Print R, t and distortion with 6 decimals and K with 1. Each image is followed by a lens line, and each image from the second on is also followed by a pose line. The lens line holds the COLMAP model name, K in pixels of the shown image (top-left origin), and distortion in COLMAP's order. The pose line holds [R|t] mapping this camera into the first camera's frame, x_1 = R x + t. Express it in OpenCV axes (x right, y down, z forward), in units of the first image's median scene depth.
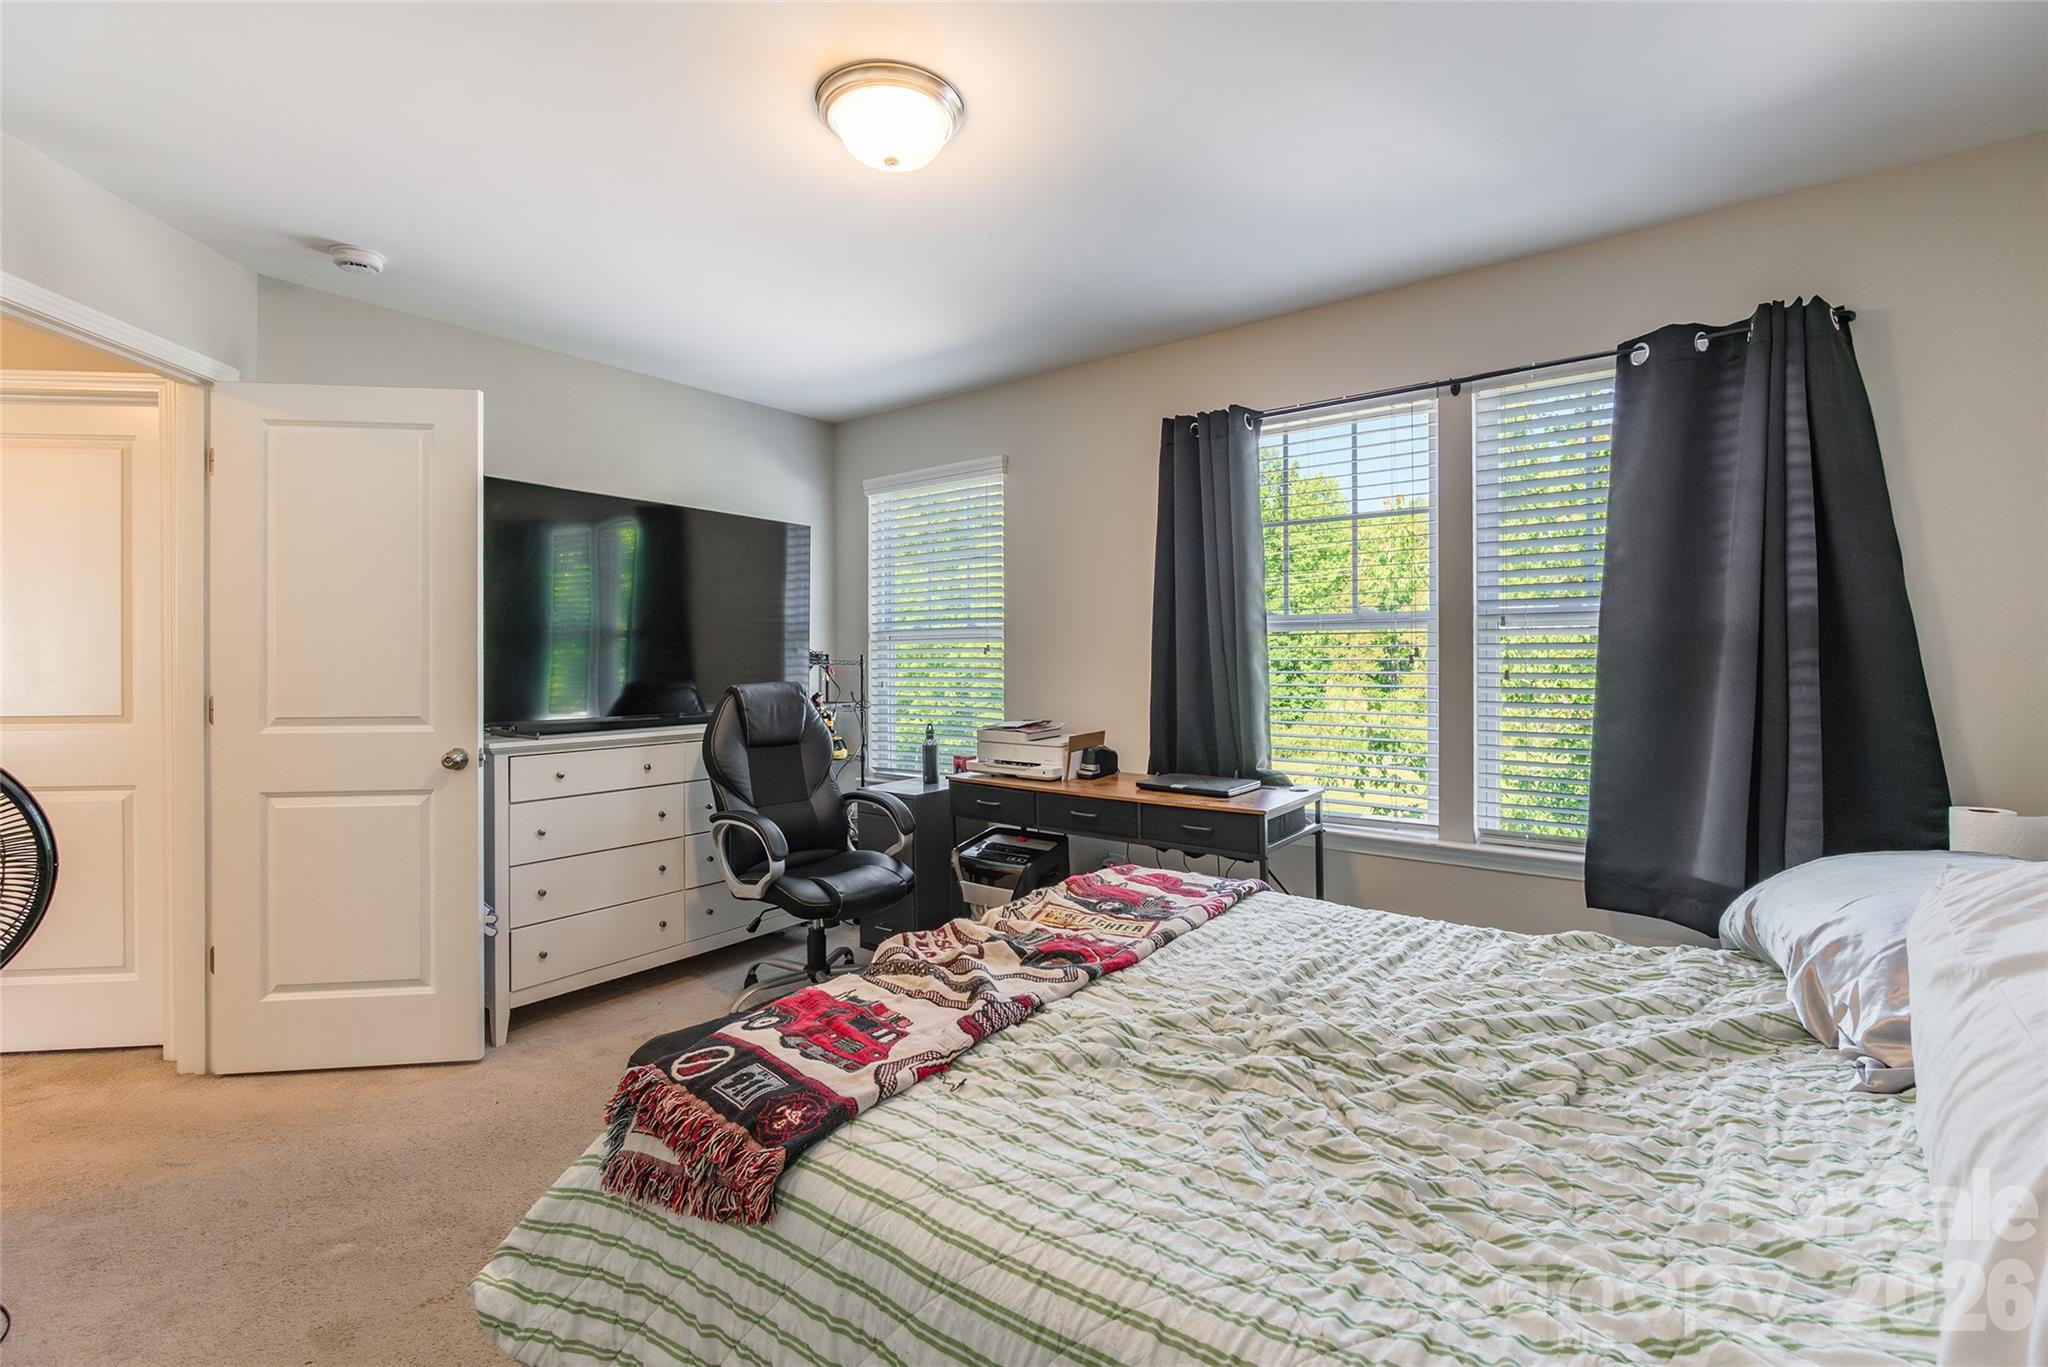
lens RADIAL K [[945.1, 0, 1022.8], [0, 945.1, 647.4], [0, 0, 1]] dist [-0.006410, -0.000792]
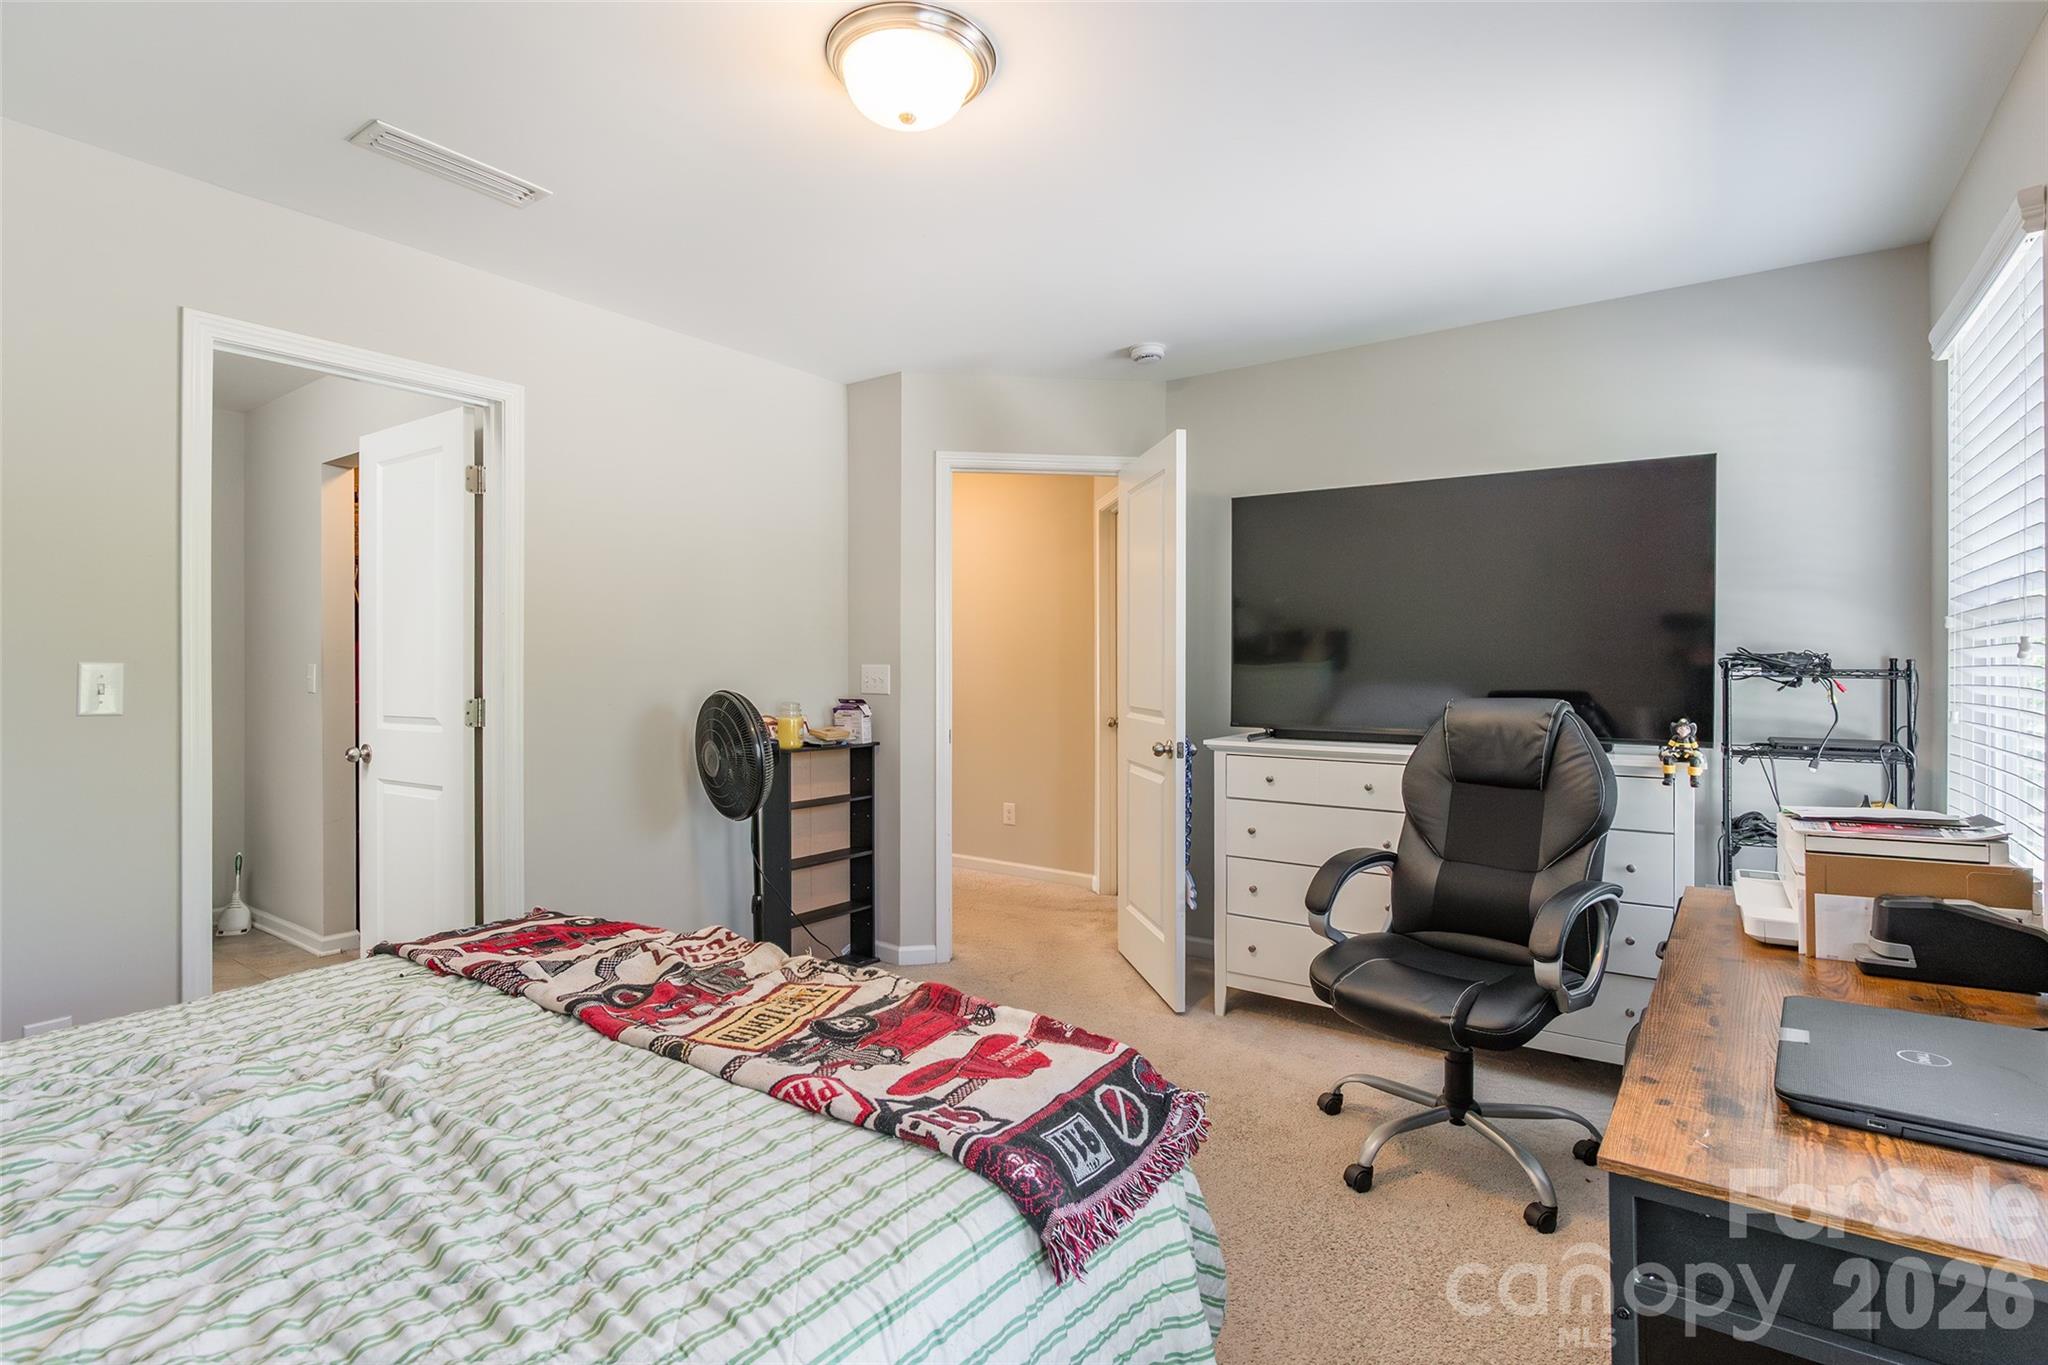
lens RADIAL K [[941.4, 0, 1060.6], [0, 941.4, 670.0], [0, 0, 1]] dist [-0.001269, -0.000254]
pose [[0.040052, 0.011411, -0.999132, 0.514463], [0.007243, 0.999905, 0.011710, 0.003271], [0.999171, -0.007706, 0.039966, 0.734774]]
